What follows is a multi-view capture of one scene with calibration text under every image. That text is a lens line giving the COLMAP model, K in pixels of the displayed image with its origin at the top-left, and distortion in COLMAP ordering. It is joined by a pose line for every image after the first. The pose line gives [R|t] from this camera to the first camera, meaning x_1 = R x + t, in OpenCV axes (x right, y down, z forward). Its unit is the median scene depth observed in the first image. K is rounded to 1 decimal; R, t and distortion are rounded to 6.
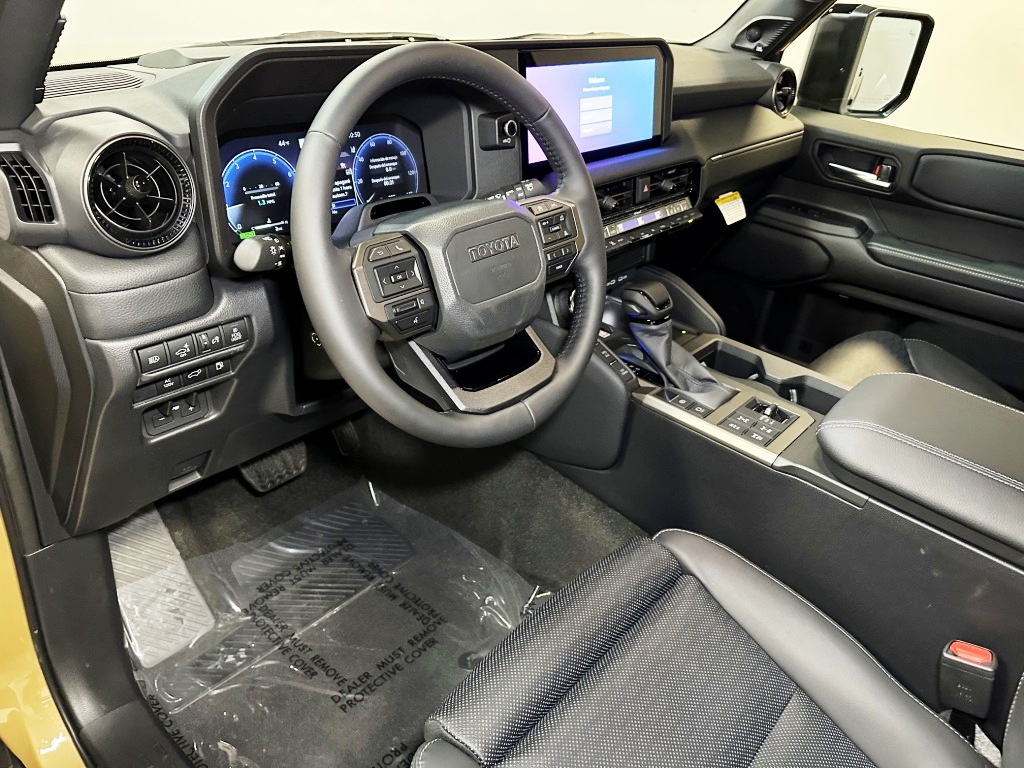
lens RADIAL K [[718.0, 0, 512.0], [0, 718.0, 384.0], [0, 0, 1]] dist [0.133856, -0.205441]
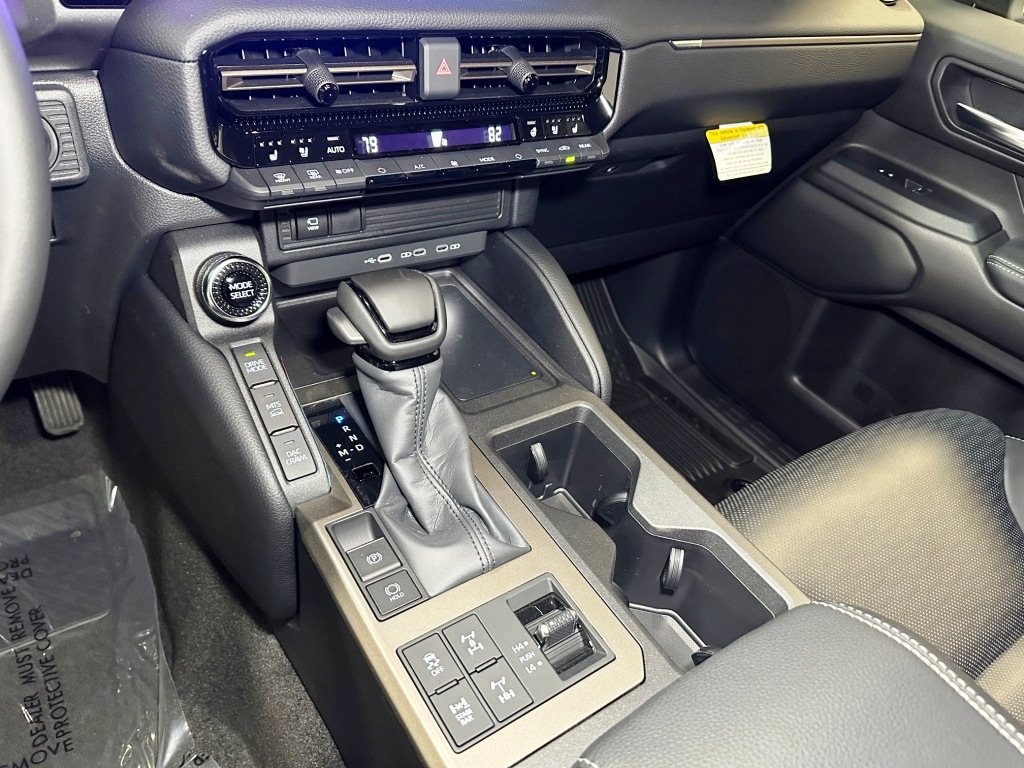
lens RADIAL K [[718.0, 0, 512.0], [0, 718.0, 384.0], [0, 0, 1]] dist [0.133856, -0.205441]
pose [[0.967384, 0.206711, -0.146420, 0.240655], [-0.188184, 0.973376, 0.130862, -0.103859], [0.169572, -0.099040, 0.980529, 0.387571]]
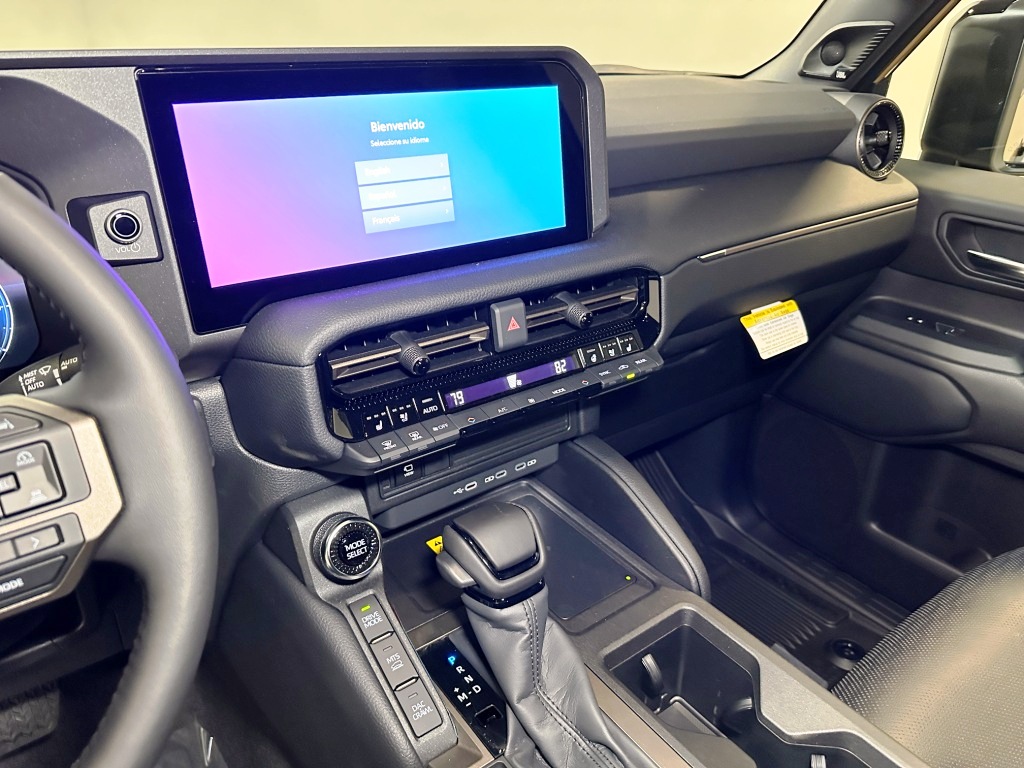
lens RADIAL K [[718.0, 0, 512.0], [0, 718.0, 384.0], [0, 0, 1]] dist [0.133856, -0.205441]
pose [[0.974503, 0.025733, -0.222895, 0.215933], [-0.044974, 0.995643, -0.081684, -0.132788], [0.219821, 0.089626, 0.971414, 0.362336]]
